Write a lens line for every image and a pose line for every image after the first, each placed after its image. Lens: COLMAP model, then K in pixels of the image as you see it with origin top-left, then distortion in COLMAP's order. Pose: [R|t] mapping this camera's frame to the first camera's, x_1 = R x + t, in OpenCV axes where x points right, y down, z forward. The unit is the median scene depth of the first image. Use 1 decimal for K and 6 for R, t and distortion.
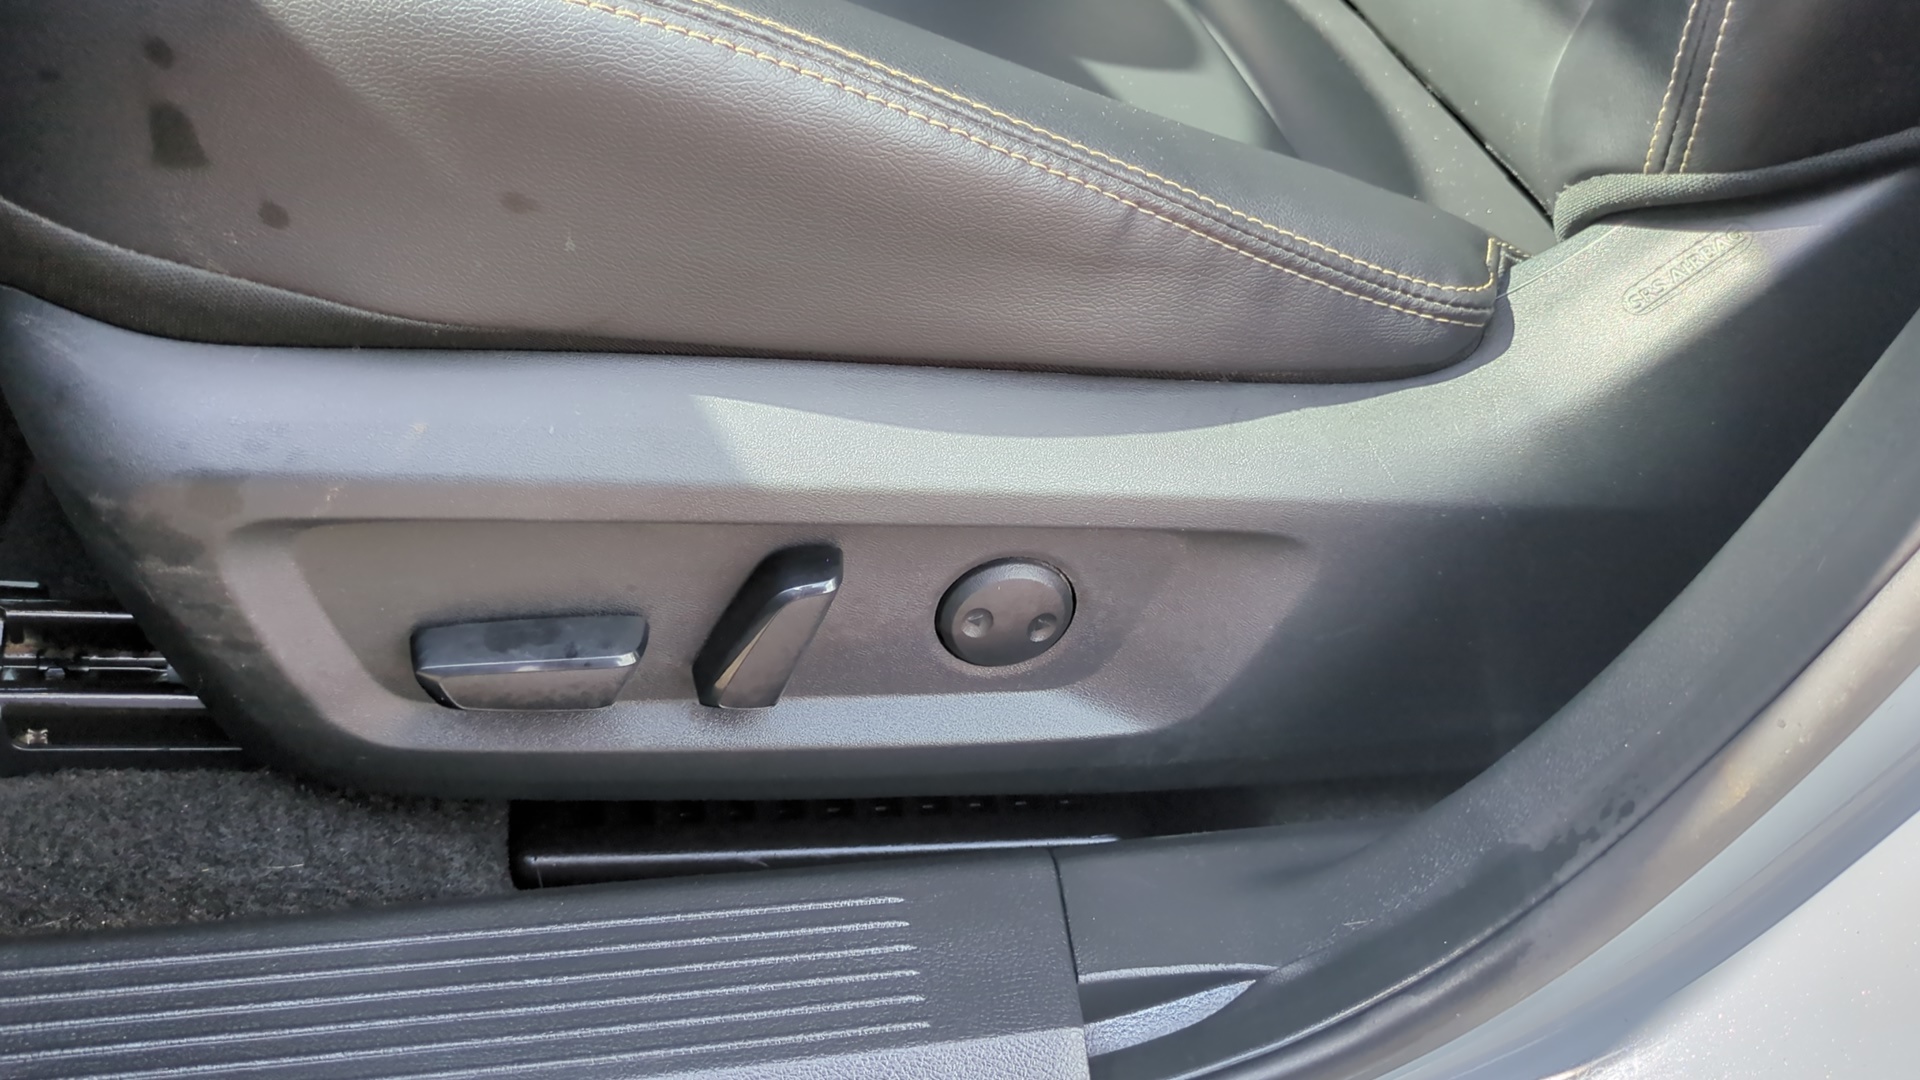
lens RADIAL K [[1651.1, 0, 964.2], [0, 1651.1, 535.2], [0, 0, 1]] dist [0.028001, -0.018809]
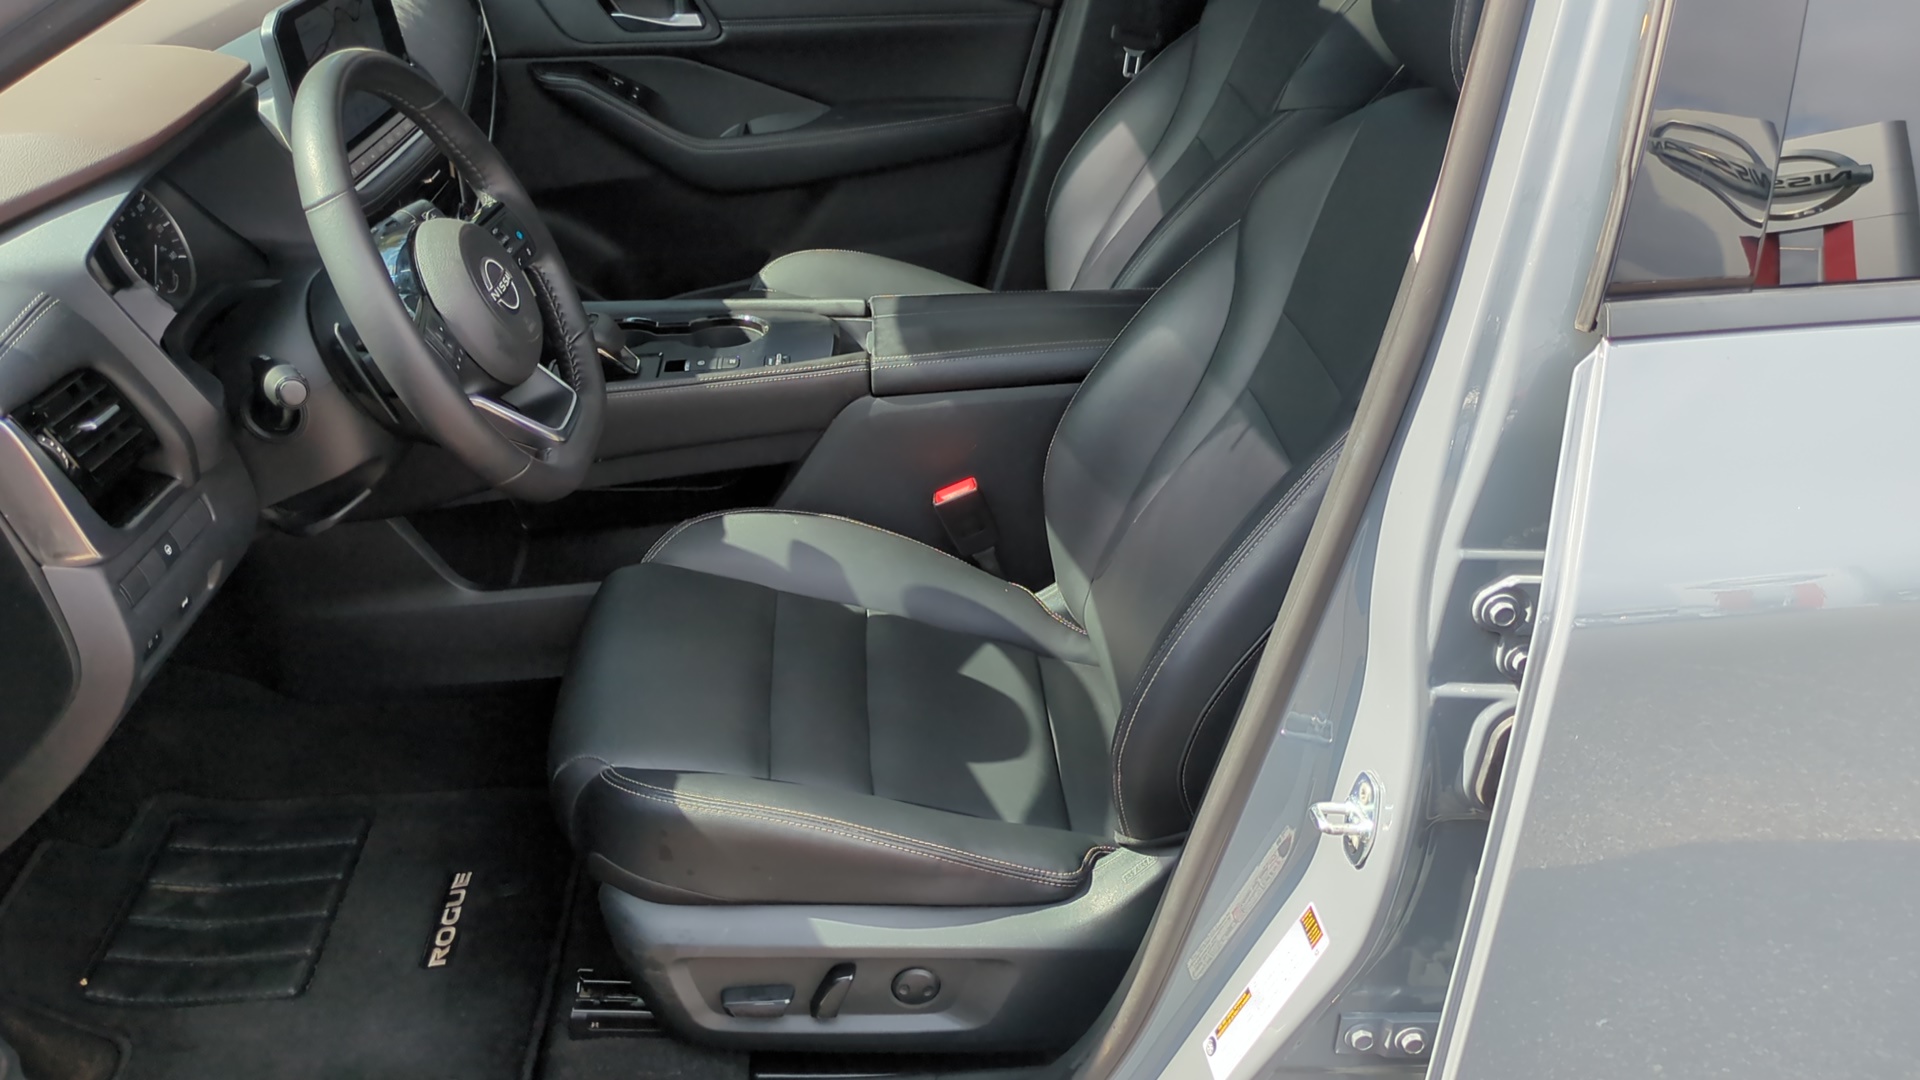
lens RADIAL K [[1651.1, 0, 964.2], [0, 1651.1, 535.2], [0, 0, 1]] dist [0.028001, -0.018809]
pose [[0.989145, -0.027787, -0.144290, 0.578223], [0.000650, 0.982775, -0.184807, -0.203681], [0.146939, 0.182707, 0.972125, -2.065987]]
